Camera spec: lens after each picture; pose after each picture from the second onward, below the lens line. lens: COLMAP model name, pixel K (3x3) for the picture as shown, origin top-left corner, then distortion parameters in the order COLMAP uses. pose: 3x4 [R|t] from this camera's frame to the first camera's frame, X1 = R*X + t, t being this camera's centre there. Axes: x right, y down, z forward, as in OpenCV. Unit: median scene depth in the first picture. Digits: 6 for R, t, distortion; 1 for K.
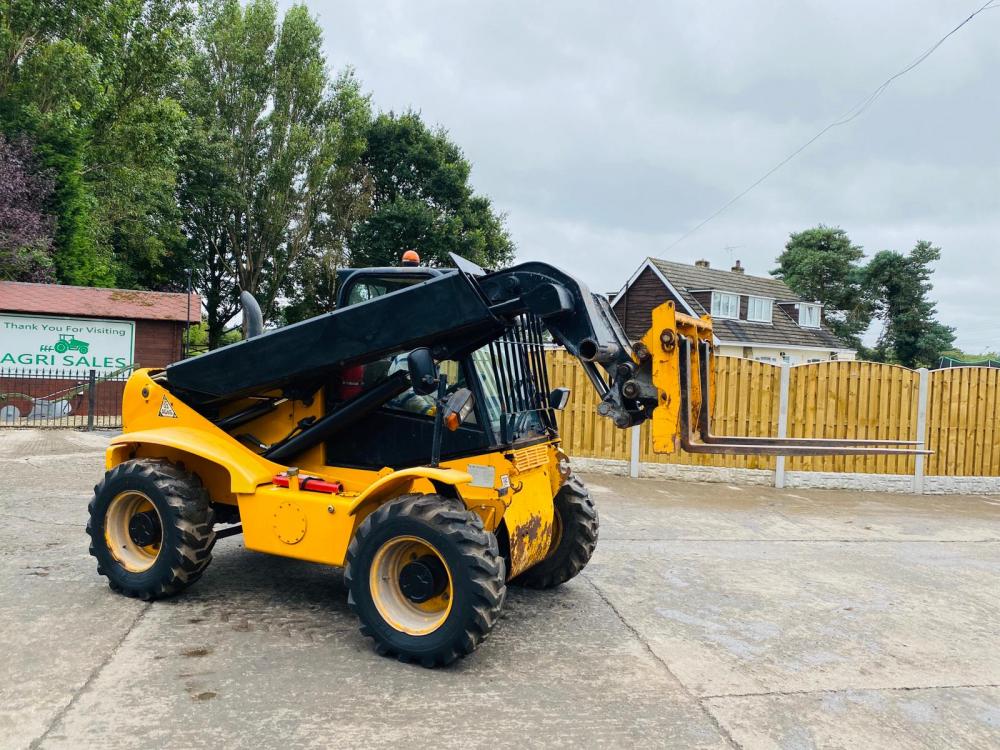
lens RADIAL K [[823.8, 0, 516.7], [0, 823.8, 378.1], [0, 0, 1]] dist [0.030404, -0.037575]
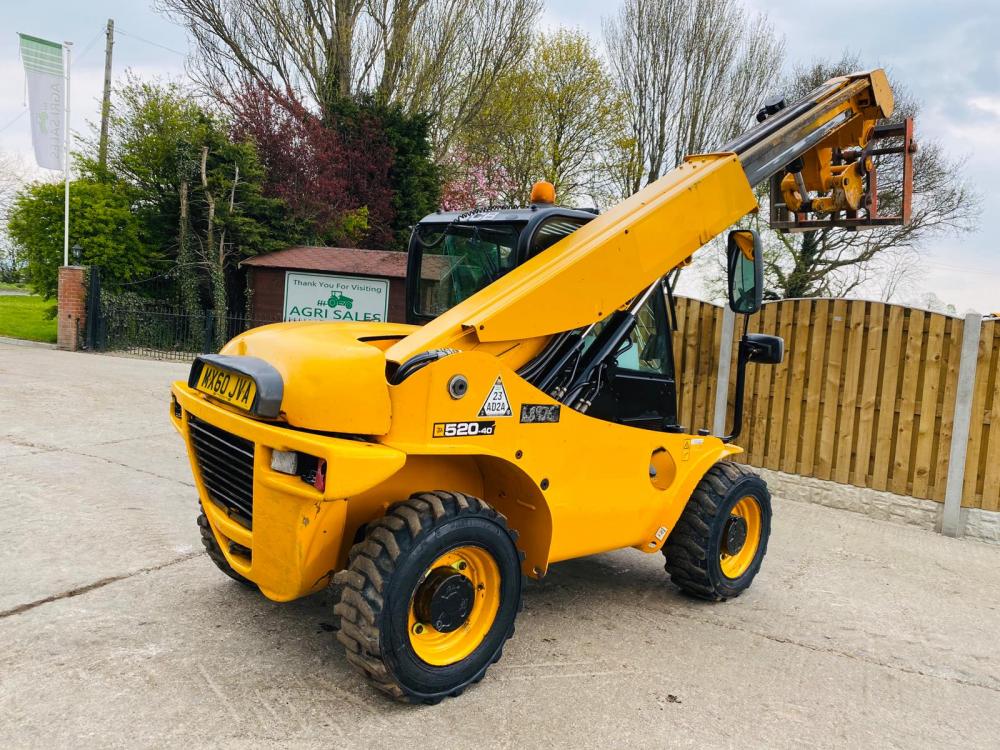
lens RADIAL K [[823.8, 0, 469.6], [0, 823.8, 371.3], [0, 0, 1]] dist [0.030404, -0.037575]
pose [[0.783172, 0.059011, -0.618999, 0.098061], [-0.056906, 0.998111, 0.023154, 0.006552], [0.619196, 0.017091, 0.785051, 0.086903]]
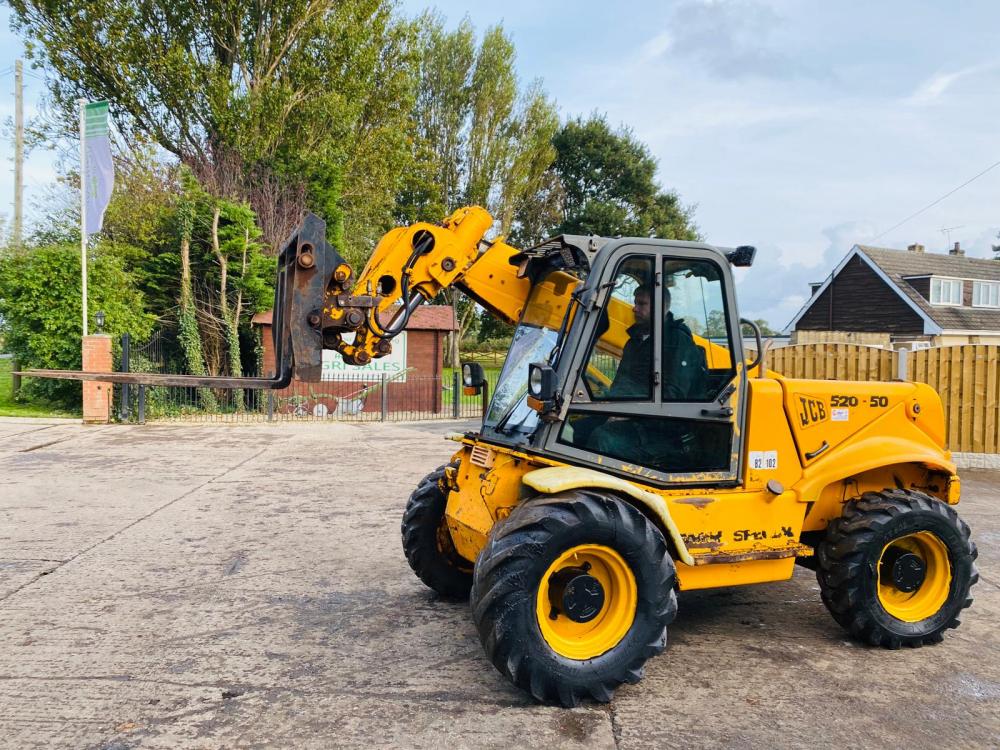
lens RADIAL K [[823.8, 0, 491.7], [0, 823.8, 379.0], [0, 0, 1]] dist [0.030404, -0.037575]
pose [[0.972081, -0.020103, -0.233783, -0.027544], [0.020903, 0.999781, 0.000947, 0.000196], [0.233712, -0.005807, 0.972288, -0.034357]]
